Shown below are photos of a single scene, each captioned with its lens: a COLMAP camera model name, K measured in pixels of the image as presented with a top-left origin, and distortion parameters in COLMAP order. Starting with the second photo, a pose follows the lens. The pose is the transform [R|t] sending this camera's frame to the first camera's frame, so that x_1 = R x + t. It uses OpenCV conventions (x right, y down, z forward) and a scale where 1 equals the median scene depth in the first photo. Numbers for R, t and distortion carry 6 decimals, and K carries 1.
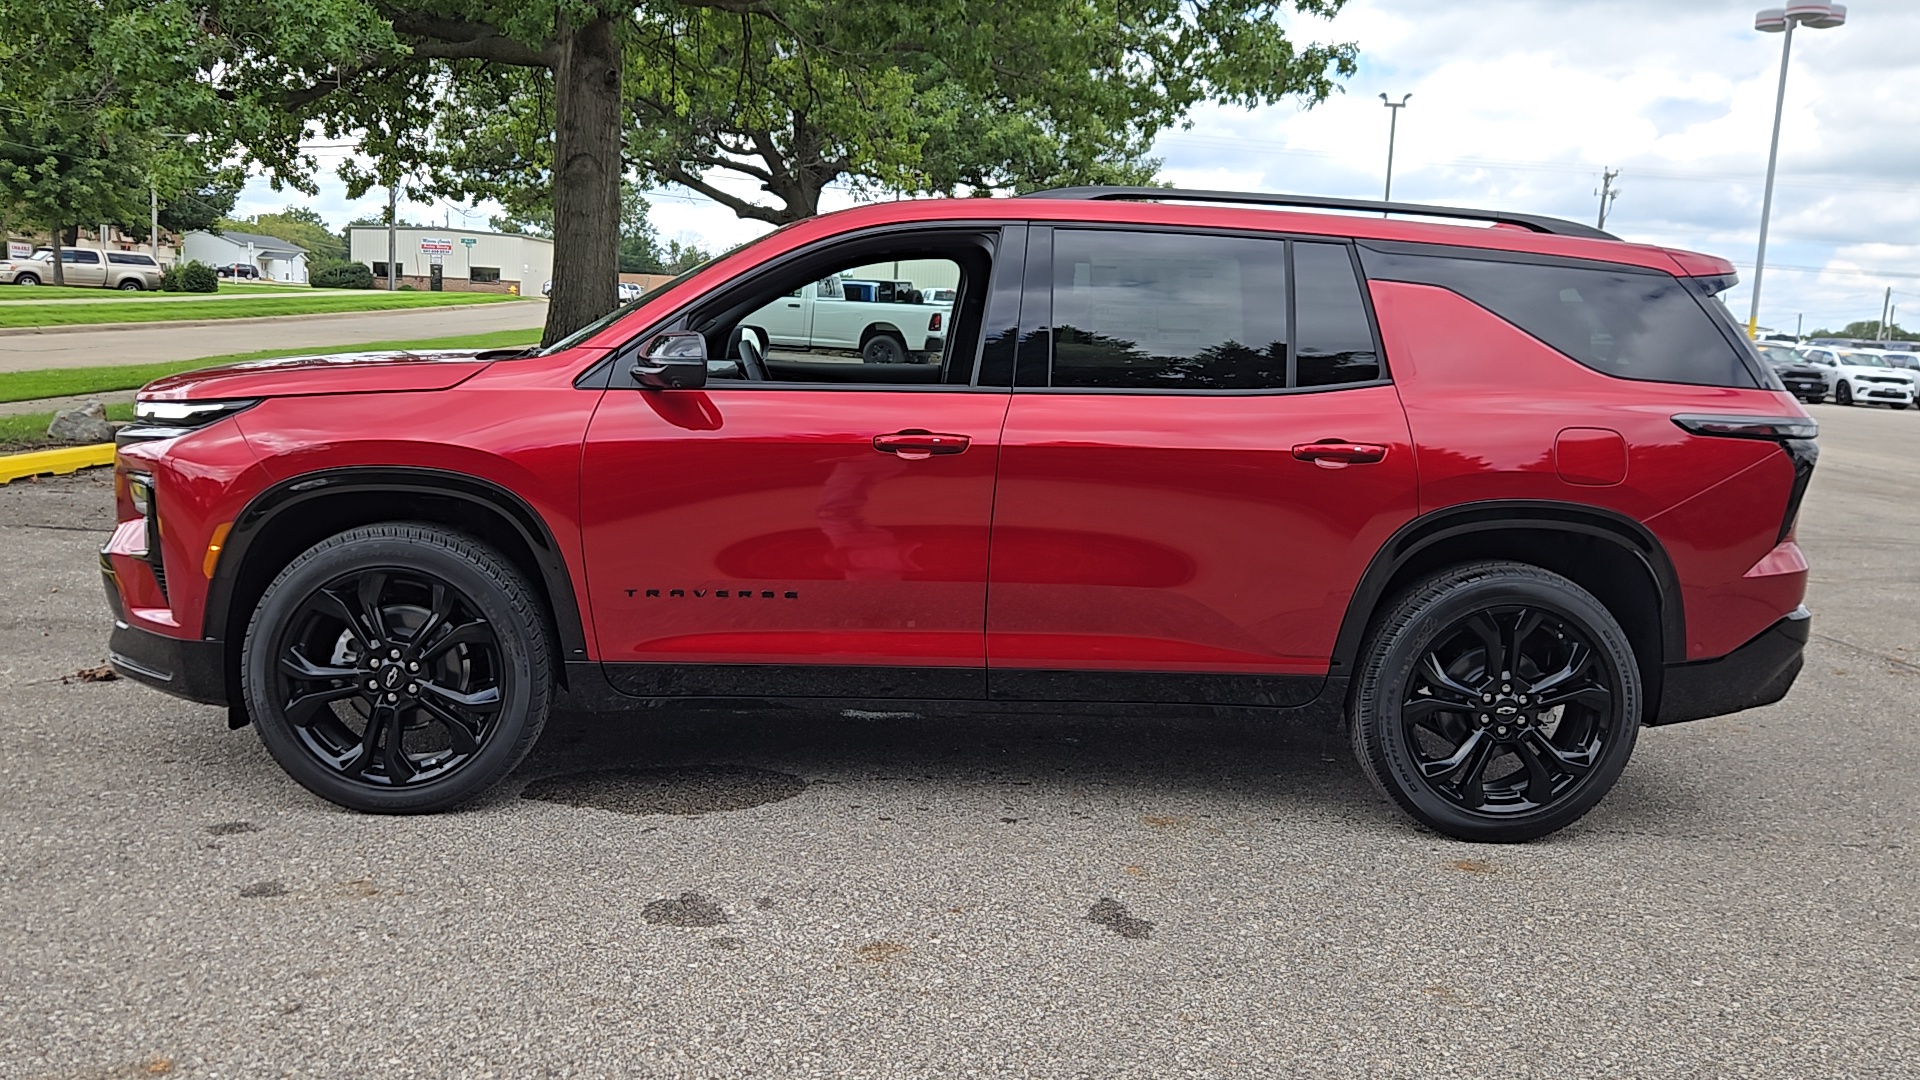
lens RADIAL K [[1600.8, 0, 953.8], [0, 1600.8, 539.8], [0, 0, 1]] dist [0.013990, -0.007889]
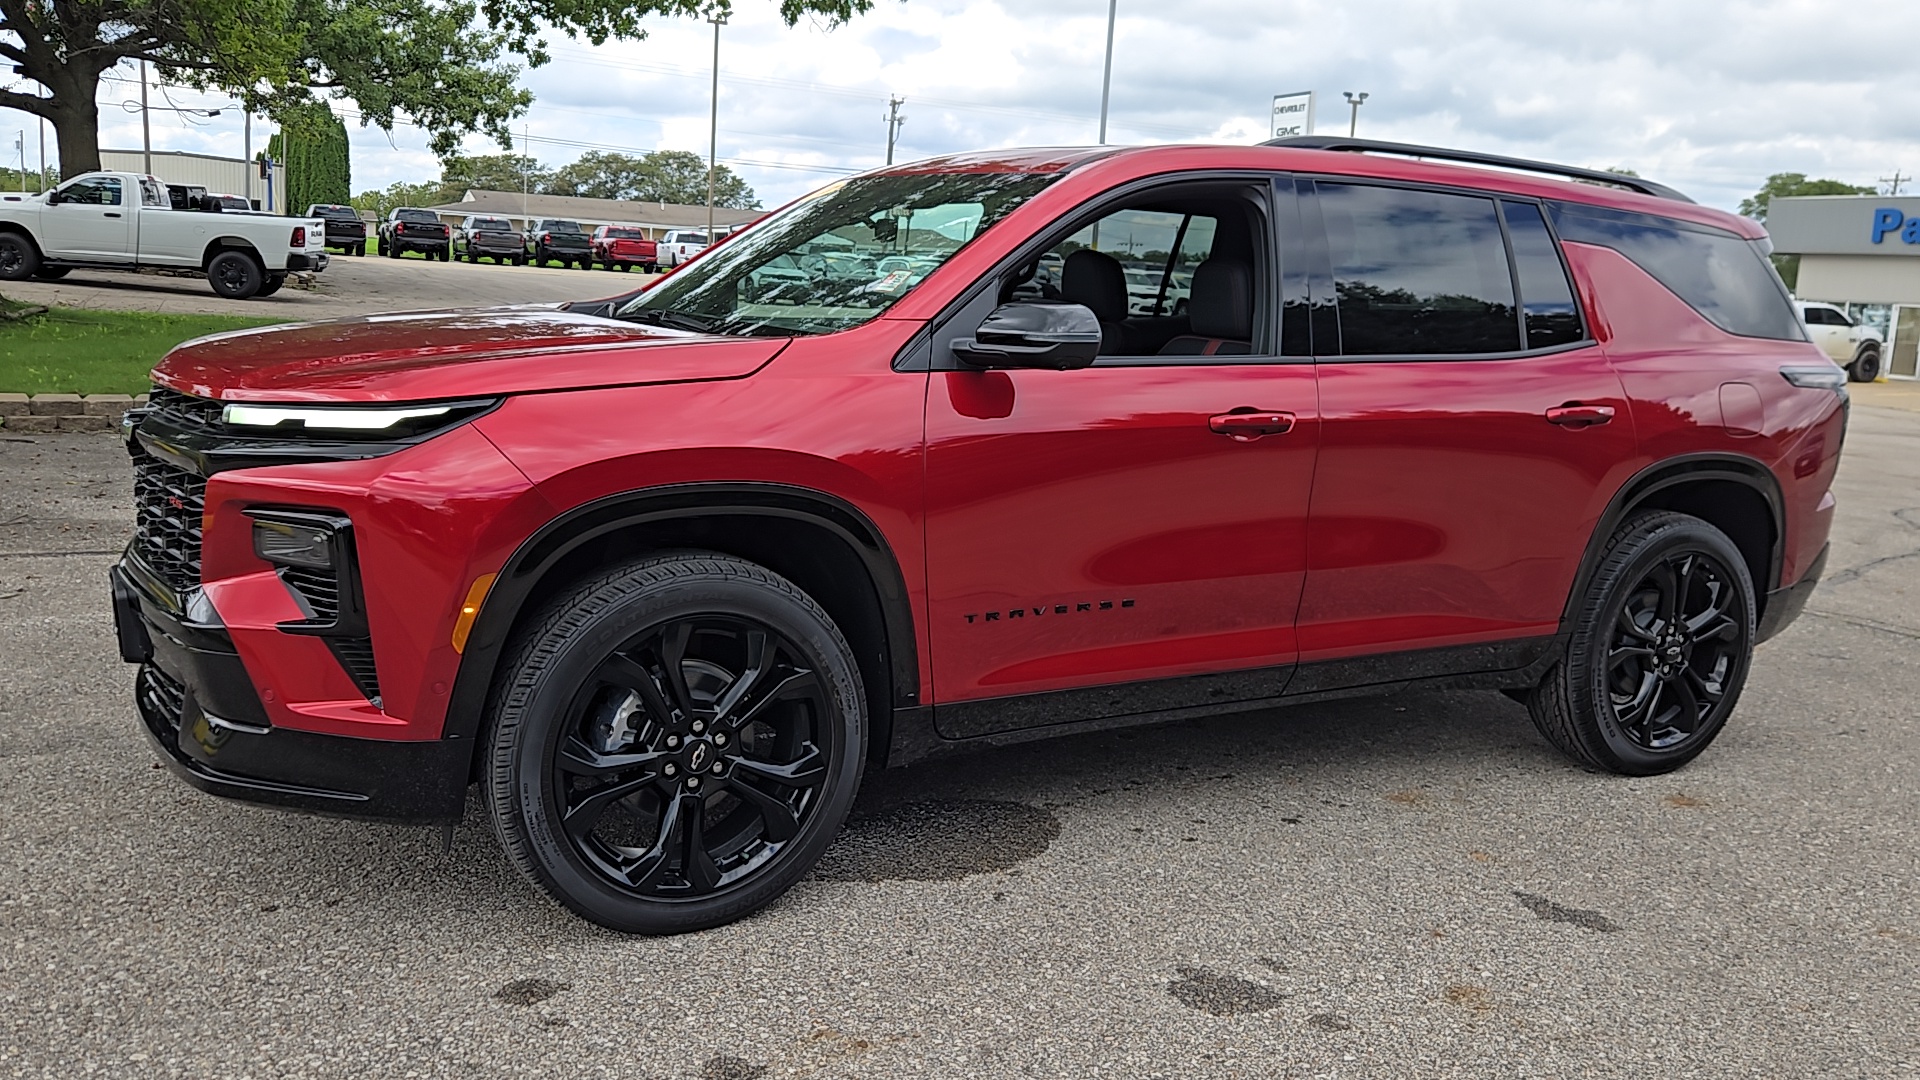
lens RADIAL K [[1600.8, 0, 953.8], [0, 1600.8, 539.8], [0, 0, 1]] dist [0.013990, -0.007889]
pose [[0.898686, -0.070533, 0.432885, -0.553431], [0.047475, 0.996829, 0.063860, -0.059045], [-0.436017, -0.036839, 0.899184, 0.260721]]
